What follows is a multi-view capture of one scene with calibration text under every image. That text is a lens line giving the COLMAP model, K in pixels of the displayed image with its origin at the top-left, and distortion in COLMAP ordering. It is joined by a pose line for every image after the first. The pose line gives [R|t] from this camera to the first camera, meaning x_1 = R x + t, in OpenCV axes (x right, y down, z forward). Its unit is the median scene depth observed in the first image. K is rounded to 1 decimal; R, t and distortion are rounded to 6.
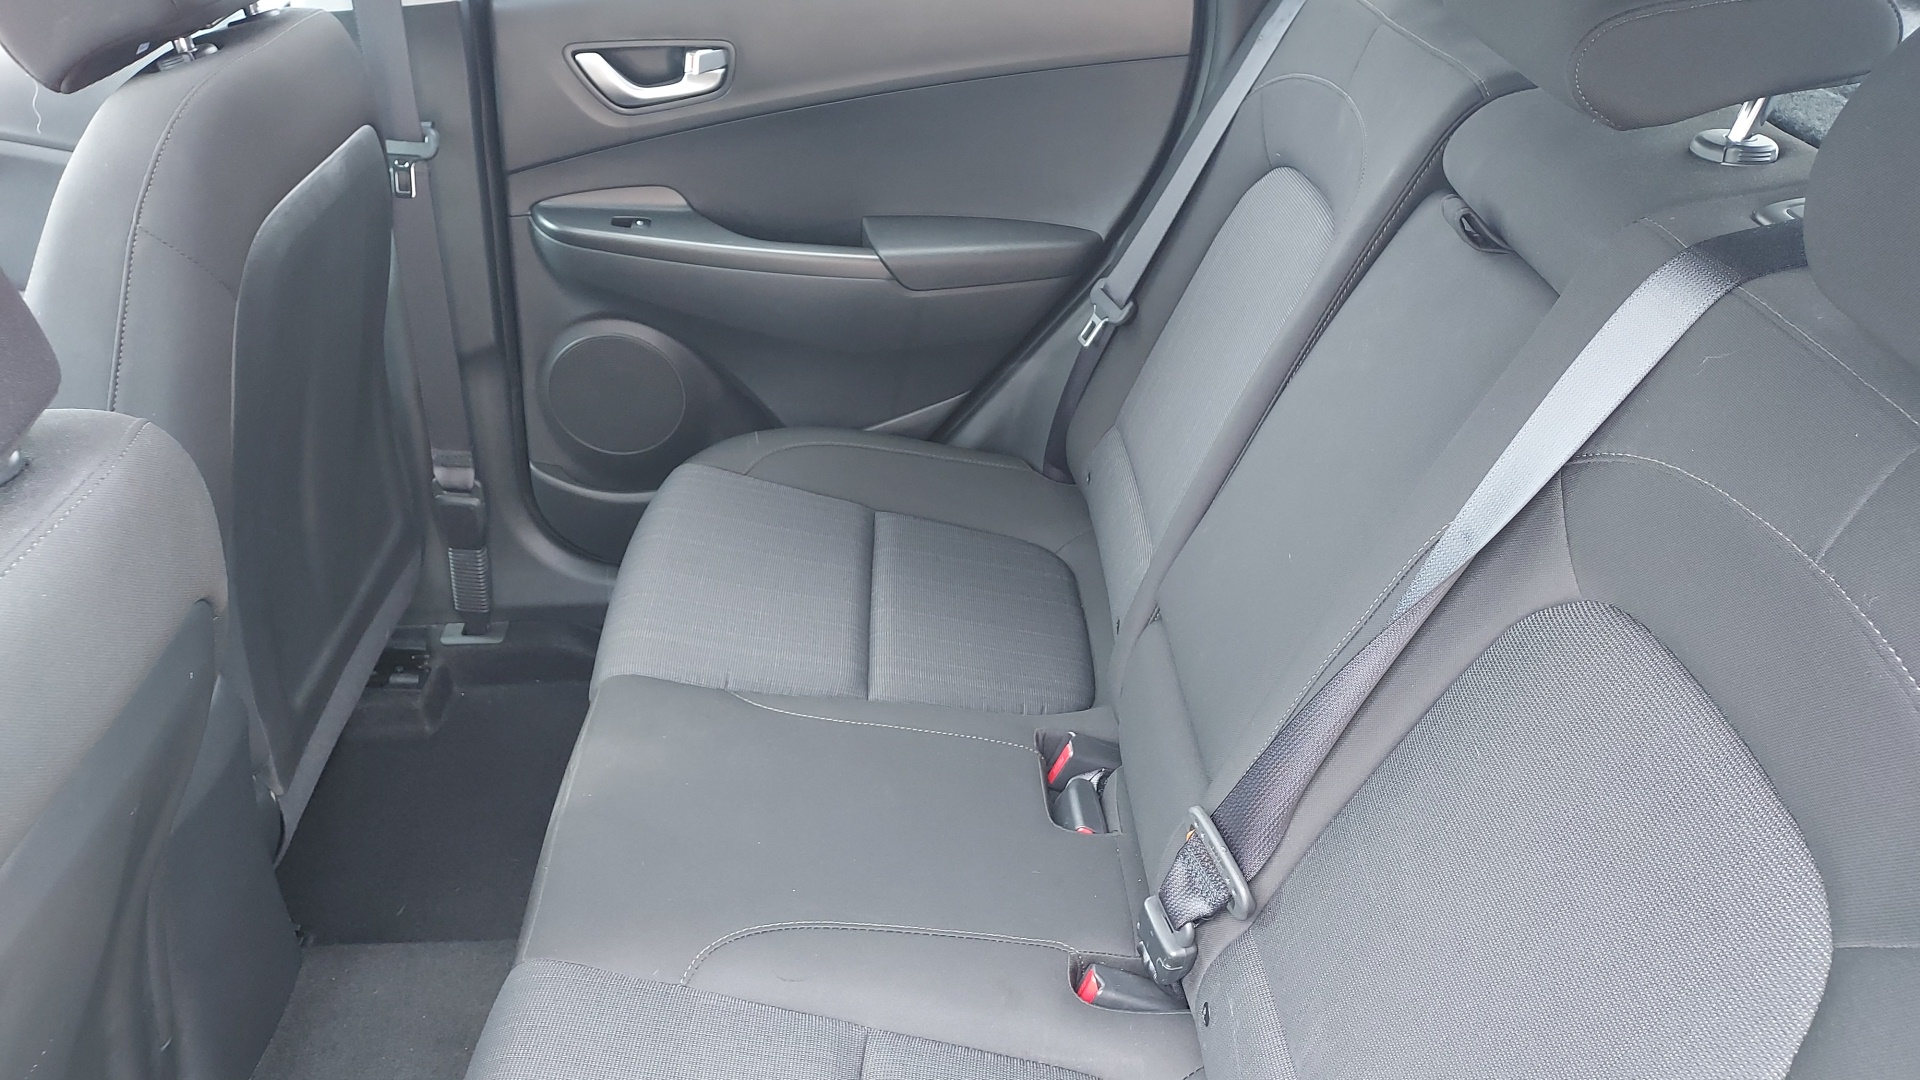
lens RADIAL K [[1388.1, 0, 970.0], [0, 1388.1, 528.5], [0, 0, 1]] dist [0.037905, -0.009977]
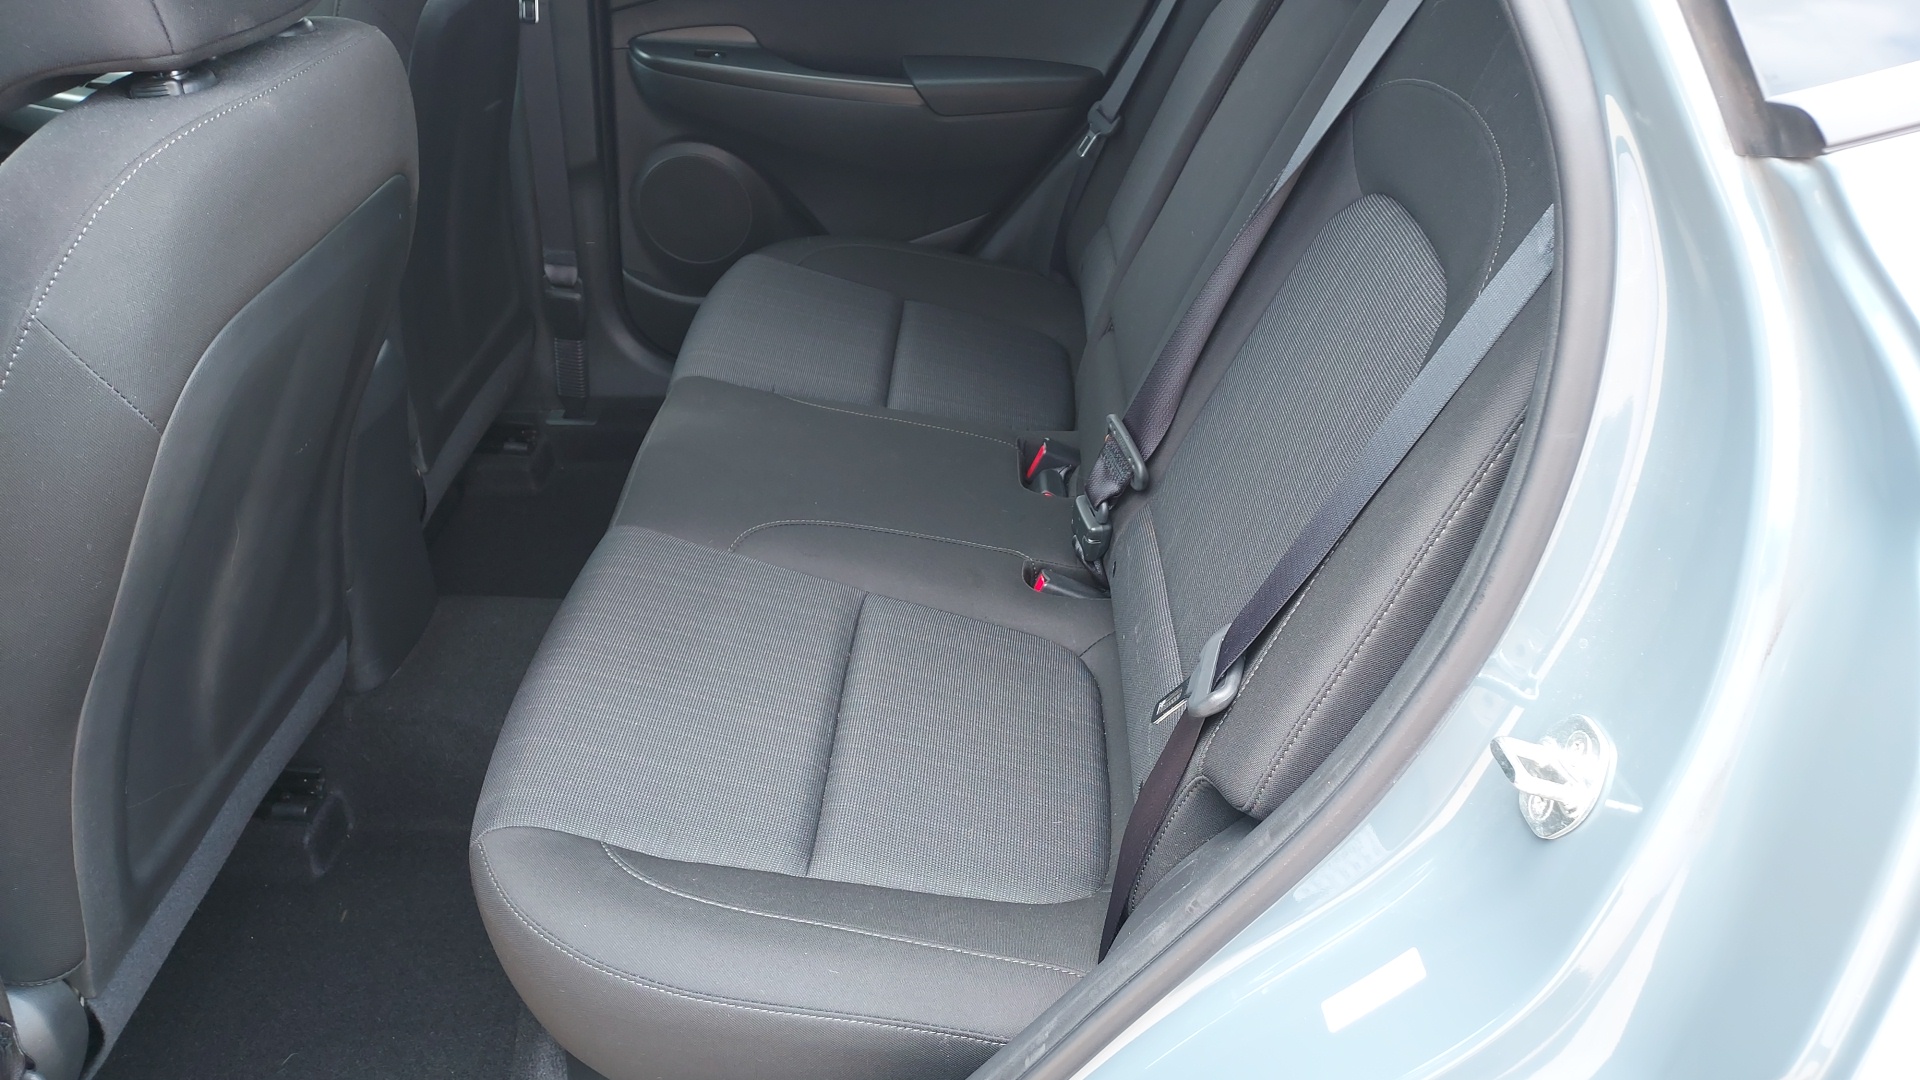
lens RADIAL K [[1393.5, 0, 980.0], [0, 1393.5, 543.9], [0, 0, 1]] dist [0.033047, 0.001276]
pose [[0.998248, 0.029480, -0.051297, 0.065320], [-0.029336, 0.999563, 0.003549, 0.194673], [0.051380, -0.002038, 0.998677, -0.203856]]
